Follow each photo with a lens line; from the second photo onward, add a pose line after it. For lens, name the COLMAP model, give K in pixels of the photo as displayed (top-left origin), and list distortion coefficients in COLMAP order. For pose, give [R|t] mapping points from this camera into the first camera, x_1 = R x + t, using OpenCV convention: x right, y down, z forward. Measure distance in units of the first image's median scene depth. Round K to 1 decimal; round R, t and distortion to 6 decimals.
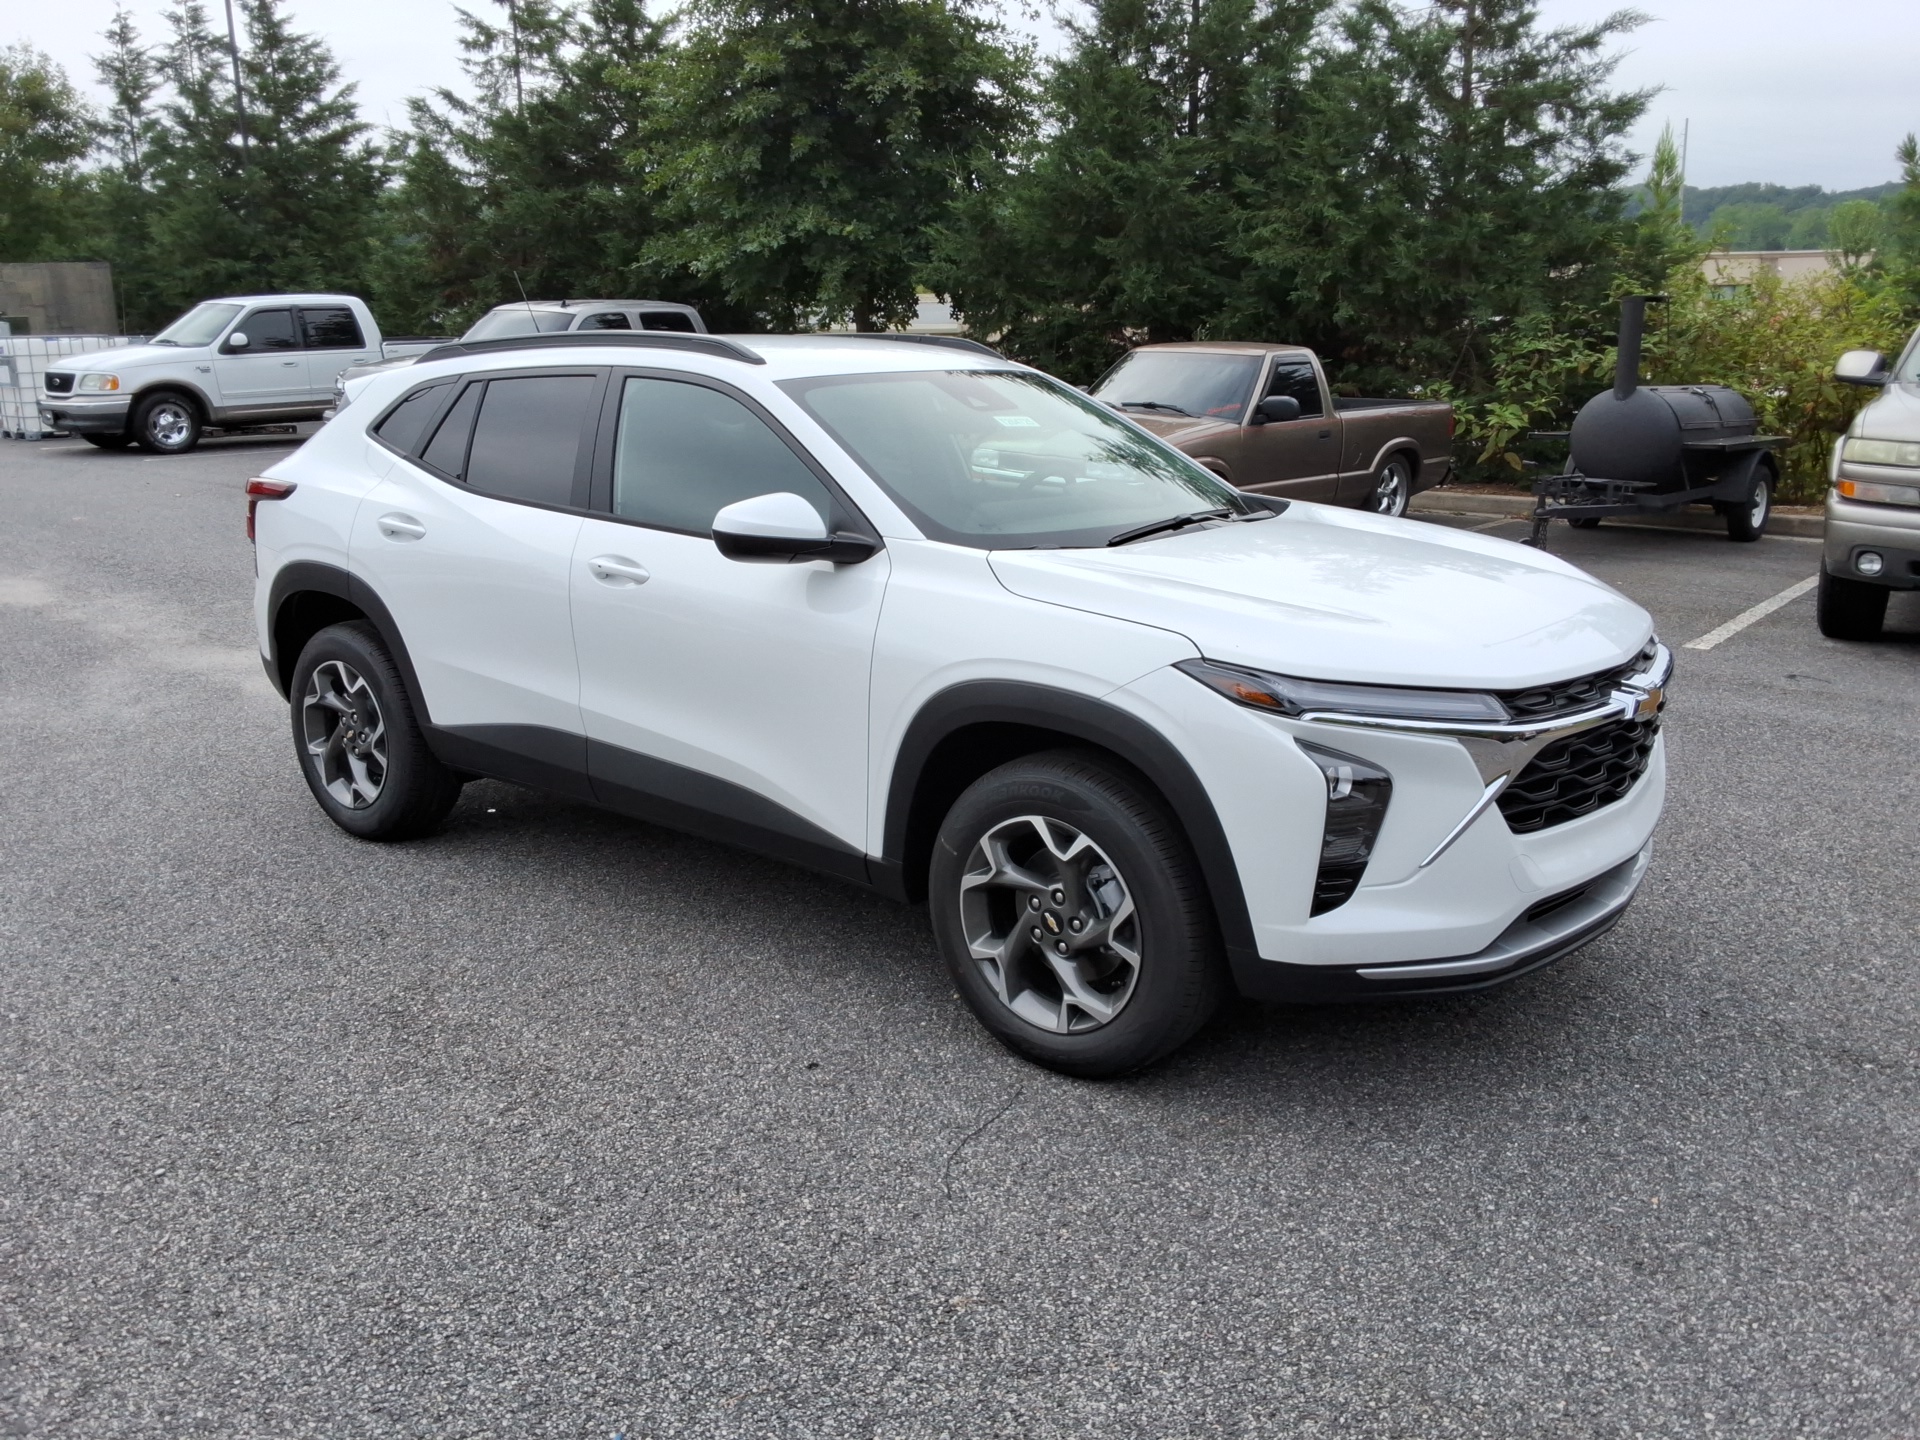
lens RADIAL K [[1548.0, 0, 975.9], [0, 1548.0, 707.4], [0, 0, 1]] dist [0.107724, -0.178889]
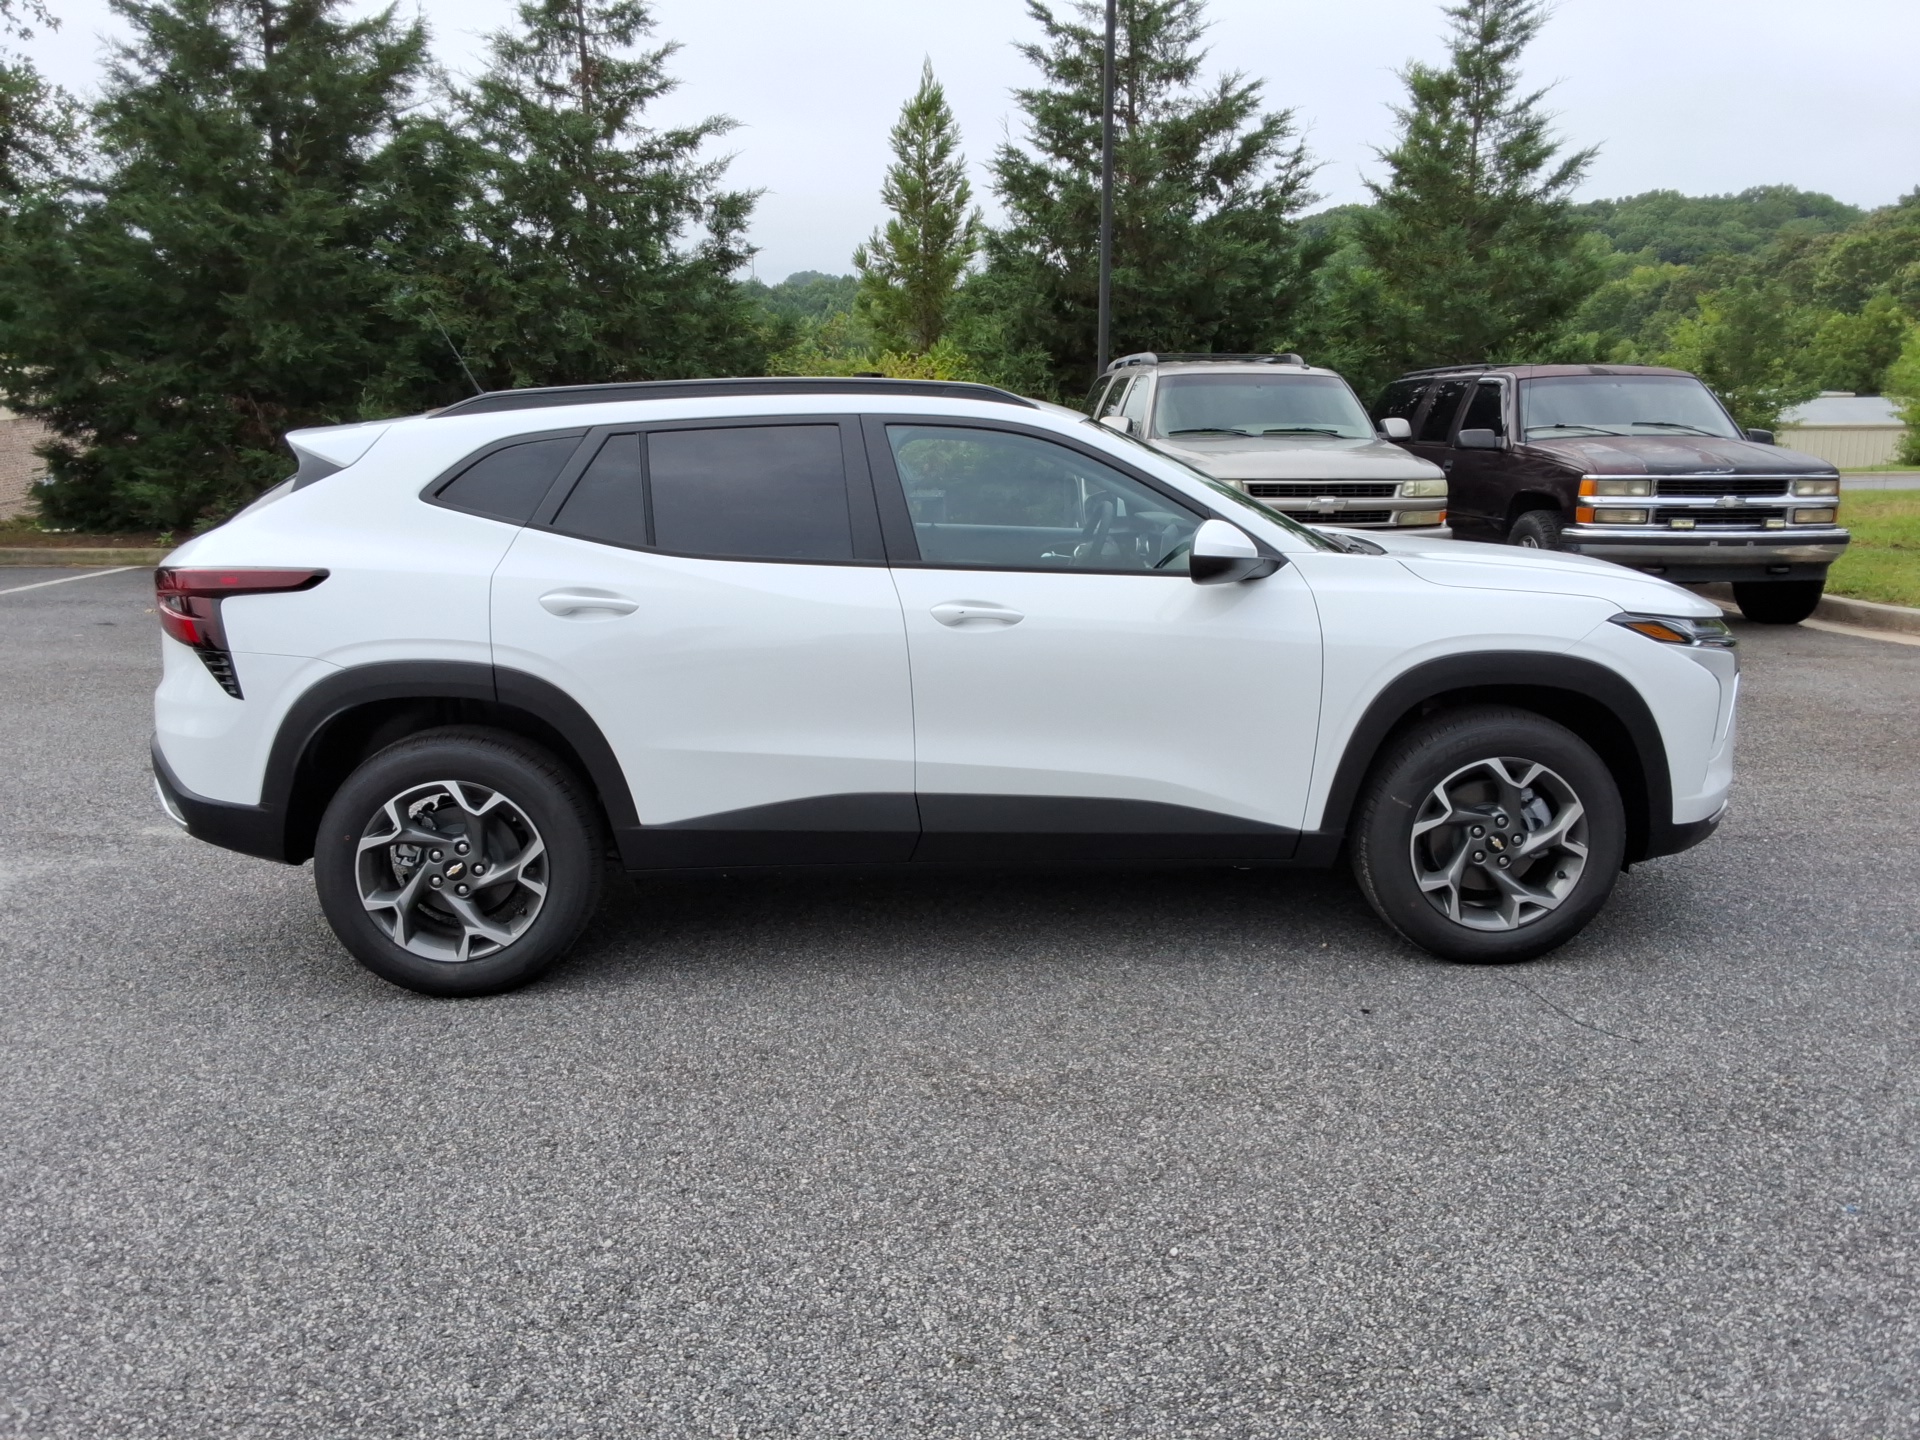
lens RADIAL K [[1548.0, 0, 975.9], [0, 1548.0, 707.4], [0, 0, 1]] dist [0.107724, -0.178889]
pose [[0.744365, -0.126573, 0.655668, -0.718148], [0.156395, 0.987608, 0.013101, -0.034257], [-0.649201, 0.092791, 0.754936, 0.207128]]
